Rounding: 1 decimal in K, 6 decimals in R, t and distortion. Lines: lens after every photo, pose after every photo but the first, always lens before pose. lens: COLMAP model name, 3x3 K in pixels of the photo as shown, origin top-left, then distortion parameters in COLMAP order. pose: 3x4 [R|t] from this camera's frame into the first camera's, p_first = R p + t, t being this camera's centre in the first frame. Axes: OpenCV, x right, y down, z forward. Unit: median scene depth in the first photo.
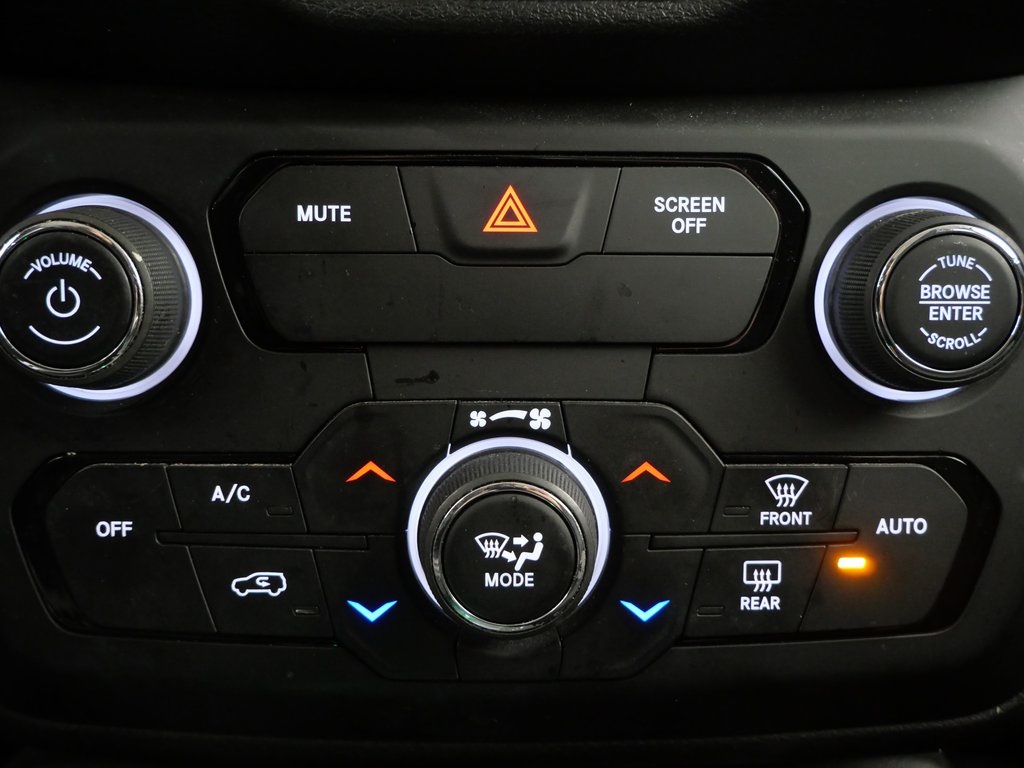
lens RADIAL K [[1120.4, 0, 510.2], [0, 1120.4, 384.1], [0, 0, 1]] dist [0.022195, 0.000000]
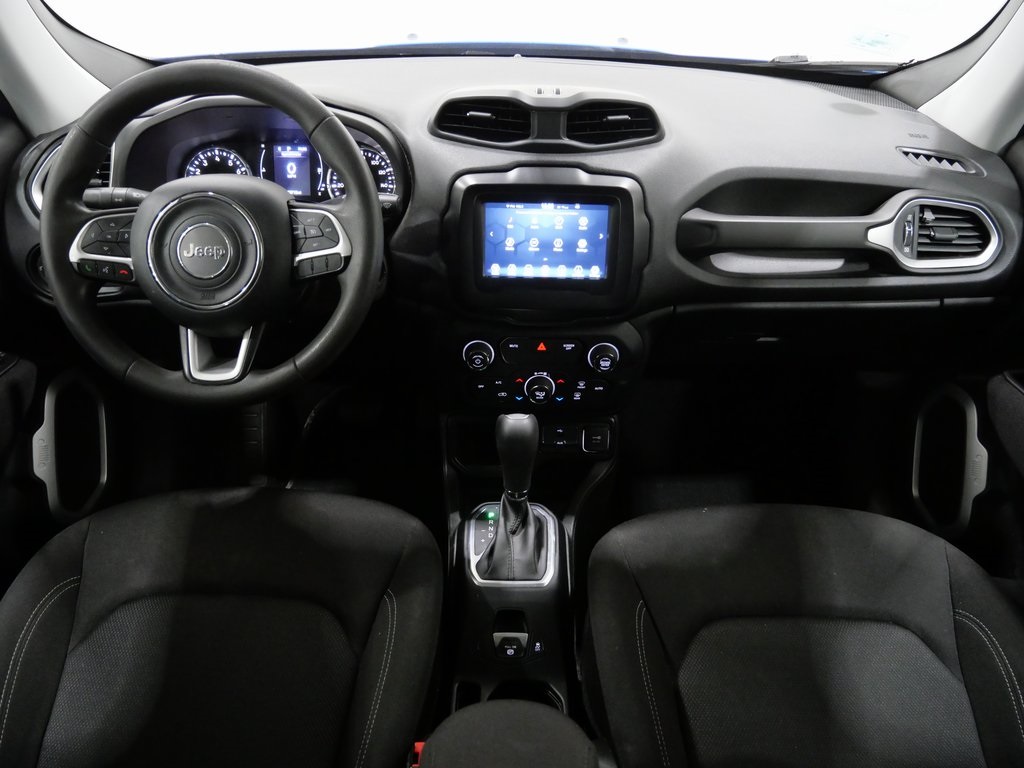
lens RADIAL K [[748.0, 0, 505.5], [0, 748.0, 388.0], [0, 0, 1]] dist [-0.048019, 0.013482]
pose [[0.999604, 0.024425, -0.014003, -0.144836], [-0.016107, 0.904051, 0.427121, -1.794108], [0.023092, -0.426726, 0.904086, -3.075666]]
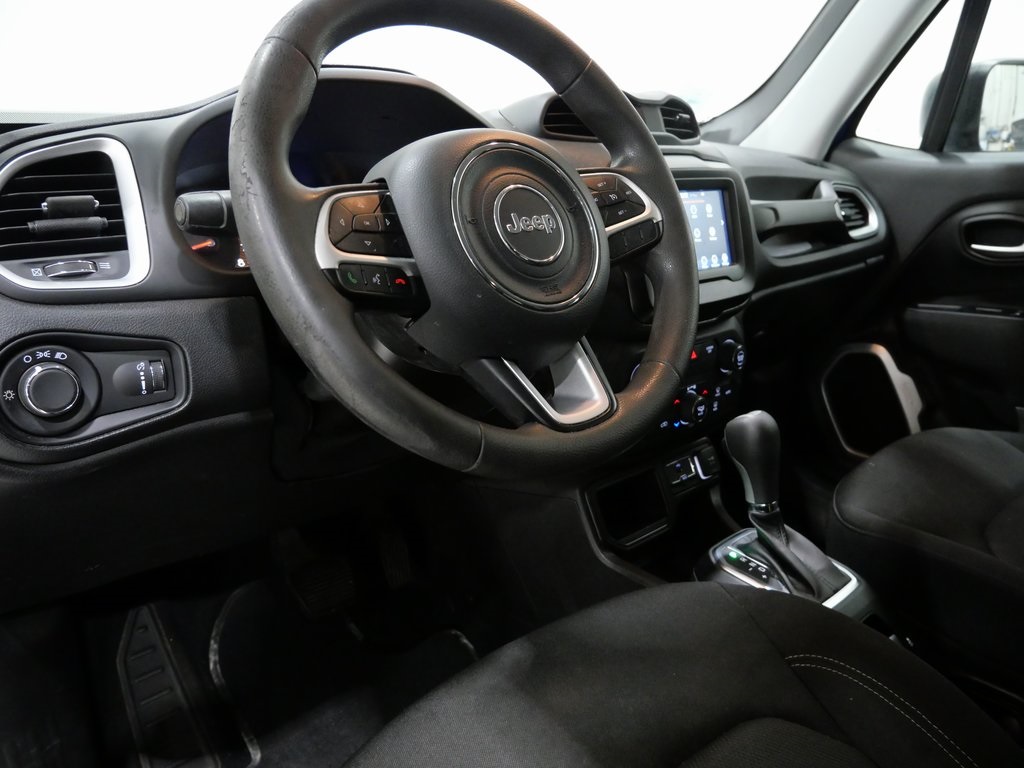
lens RADIAL K [[748.0, 0, 515.3], [0, 748.0, 378.7], [0, 0, 1]] dist [-0.048019, 0.013482]
pose [[0.765644, -0.187971, 0.615188, -3.129518], [0.092729, 0.978616, 0.183609, -0.826608], [-0.636545, -0.083533, 0.766702, -1.427043]]
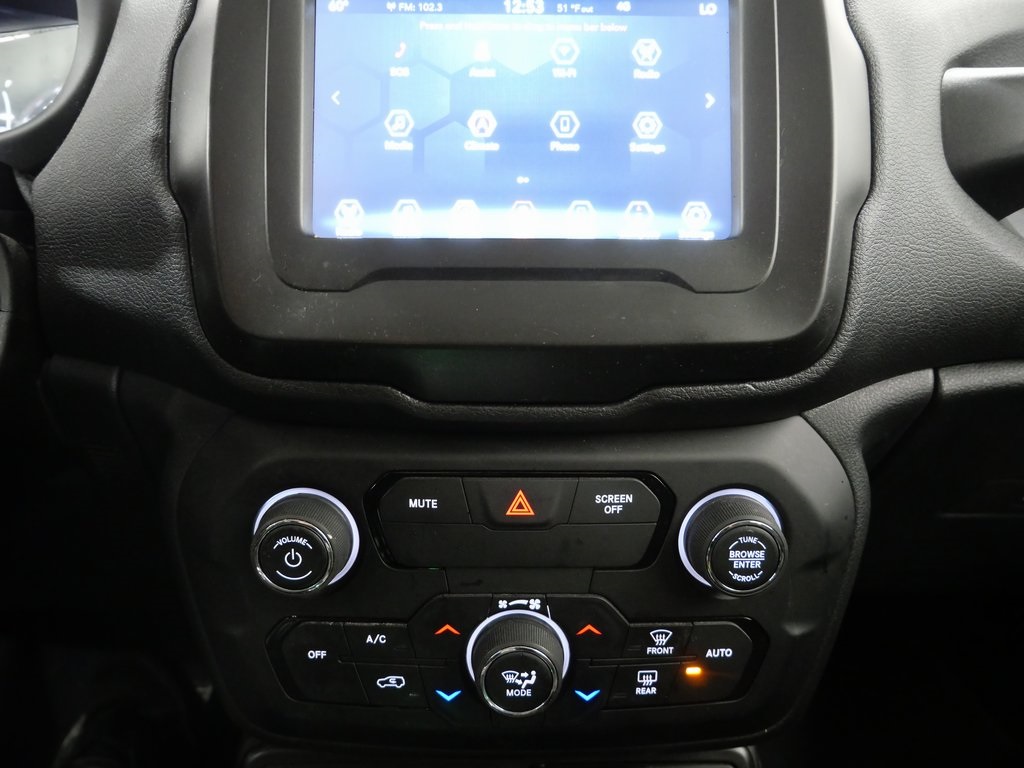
lens RADIAL K [[748.0, 0, 507.0], [0, 748.0, 385.5], [0, 0, 1]] dist [-0.048019, 0.013482]
pose [[0.999985, 0.004706, -0.002938, -0.019338], [-0.004435, 0.996265, 0.086229, -0.456410], [0.003333, -0.086215, 0.996271, -0.250551]]
